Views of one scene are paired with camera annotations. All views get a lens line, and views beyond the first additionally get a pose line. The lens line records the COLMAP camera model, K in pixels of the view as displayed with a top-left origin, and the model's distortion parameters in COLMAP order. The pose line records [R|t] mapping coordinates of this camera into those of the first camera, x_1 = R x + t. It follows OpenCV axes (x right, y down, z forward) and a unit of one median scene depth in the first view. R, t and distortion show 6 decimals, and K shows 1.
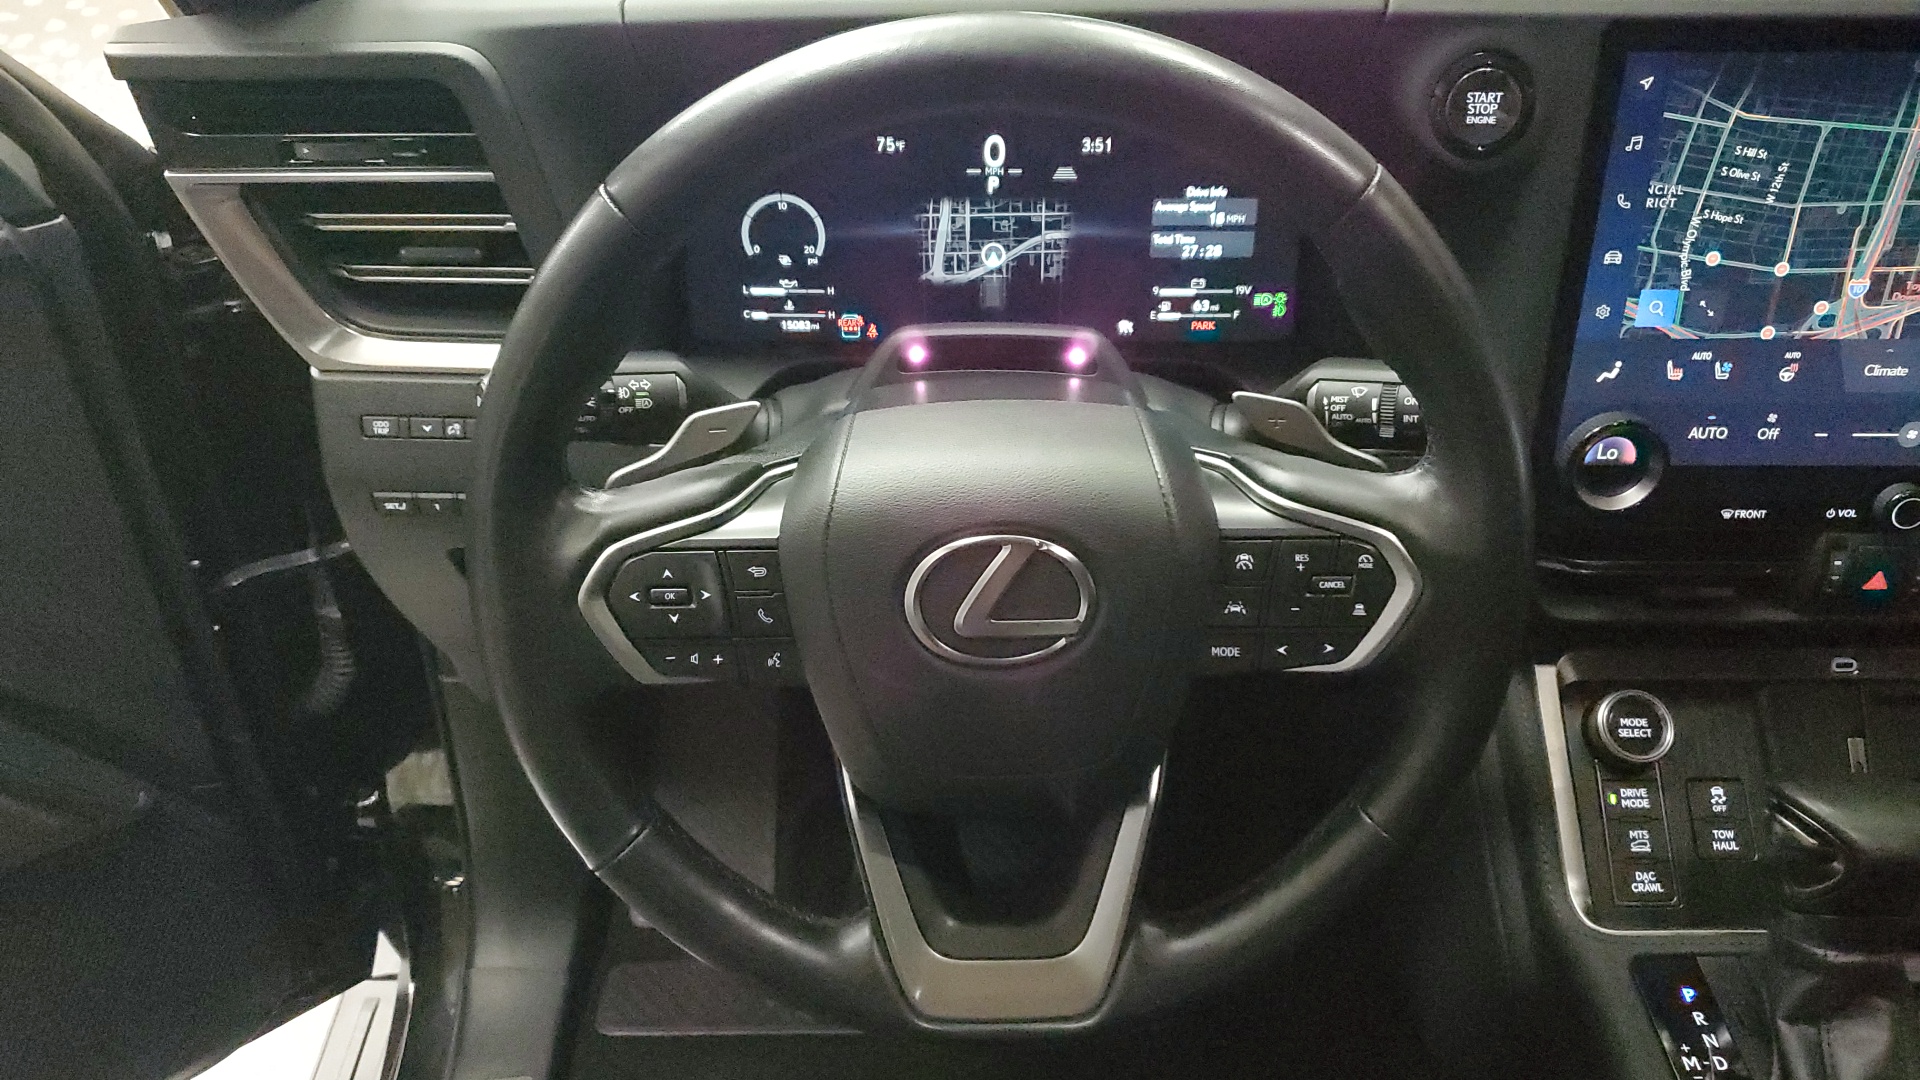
lens RADIAL K [[1514.6, 0, 977.5], [0, 1514.6, 523.2], [0, 0, 1]] dist [0.064366, -0.086983]
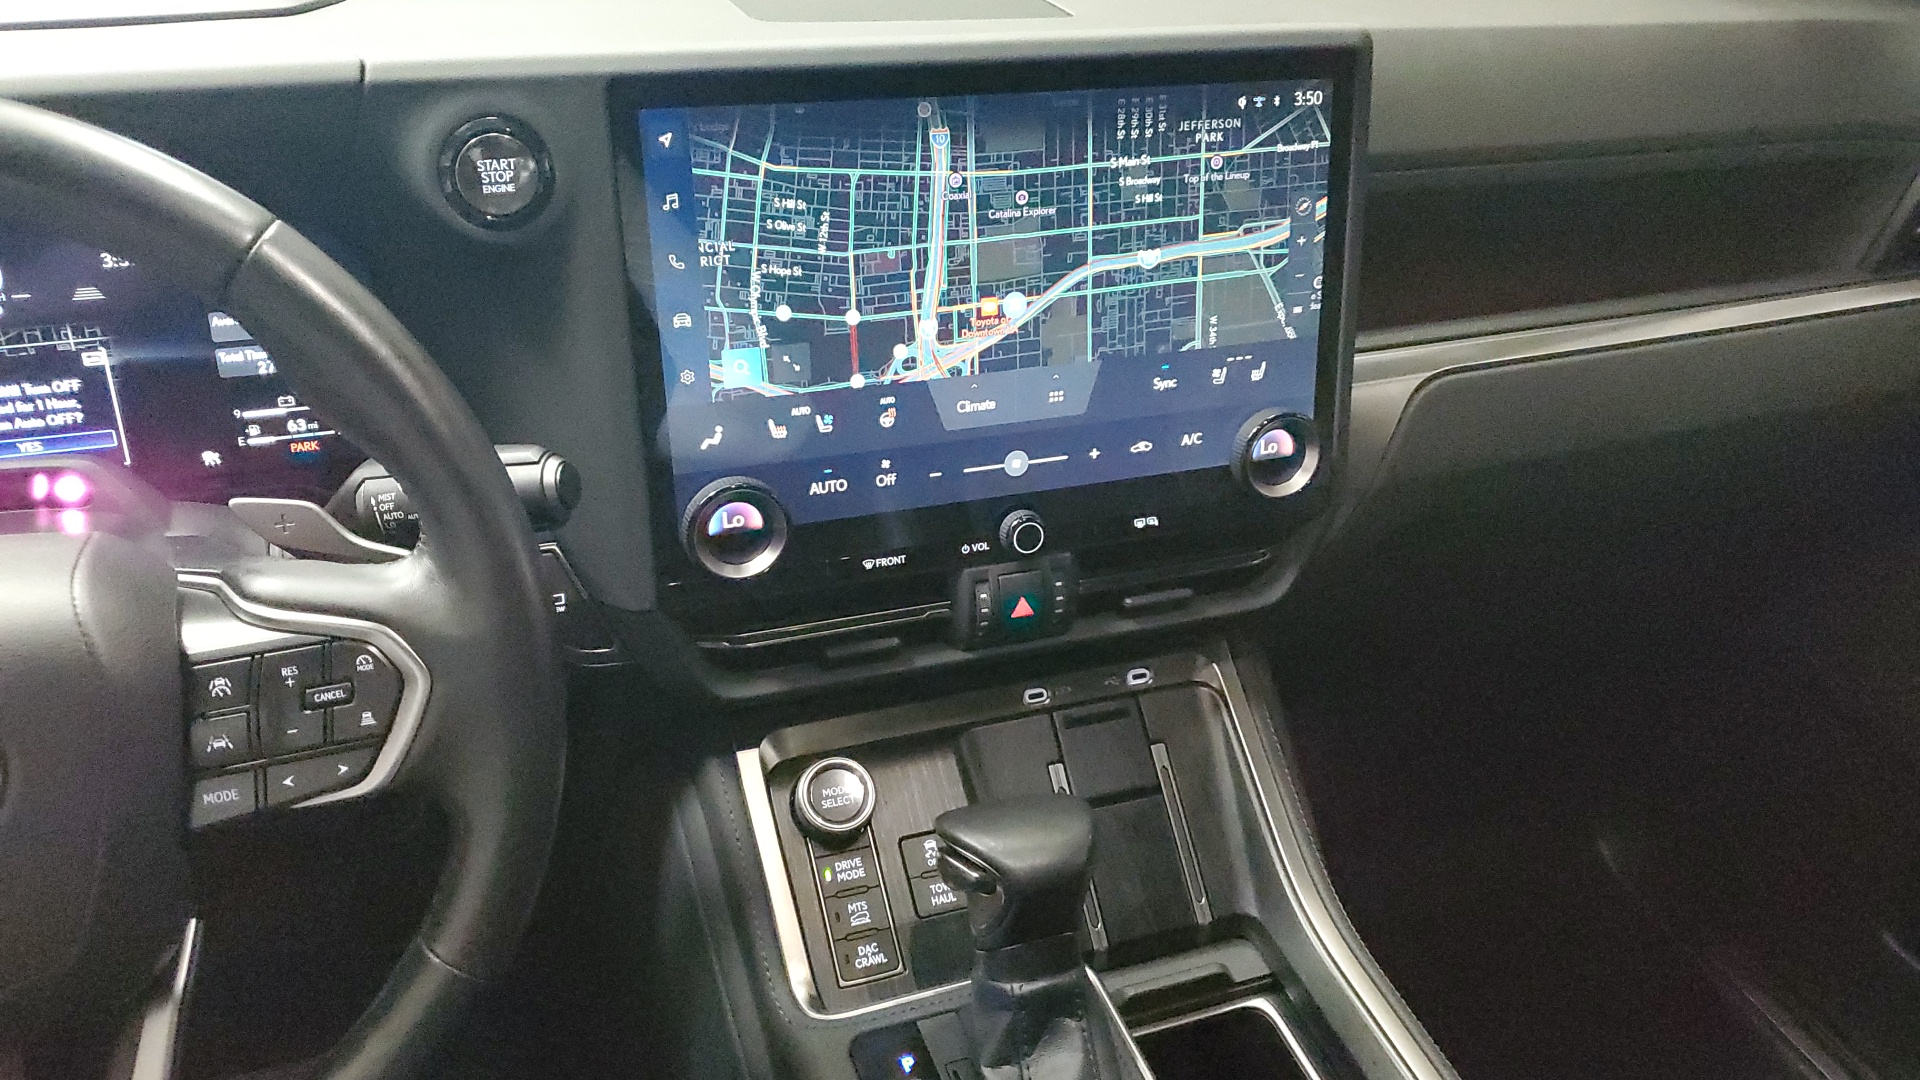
lens RADIAL K [[1514.6, 0, 957.5], [0, 1514.6, 545.7], [0, 0, 1]] dist [0.064366, -0.086983]
pose [[0.946099, -0.142163, 0.291009, 0.272300], [0.170166, 0.982696, -0.073163, 0.066866], [-0.275573, 0.118740, 0.953919, 0.041346]]
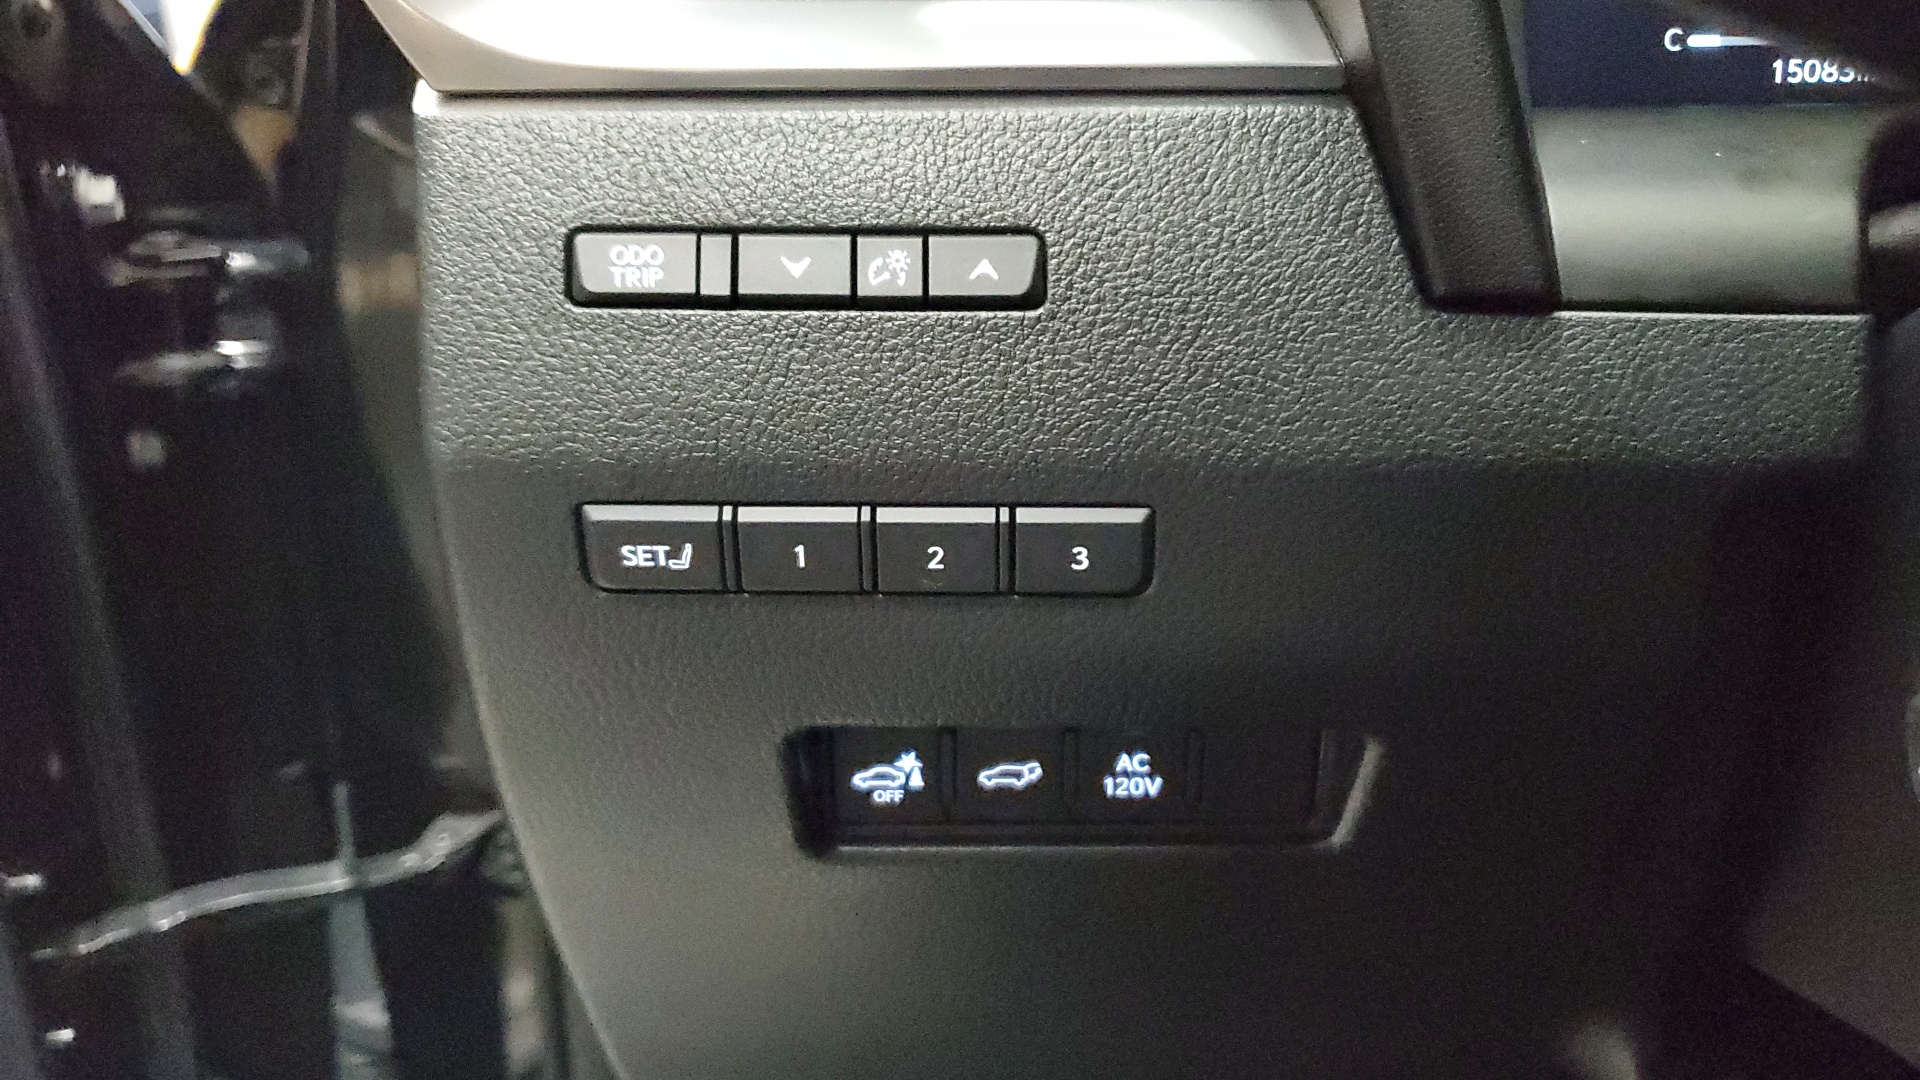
lens RADIAL K [[1514.6, 0, 964.8], [0, 1514.6, 535.0], [0, 0, 1]] dist [0.064366, -0.086983]
pose [[0.999504, -0.014256, -0.028096, -0.338600], [0.006282, 0.964041, -0.265681, 0.066234], [0.030874, 0.265373, 0.963652, 0.778083]]
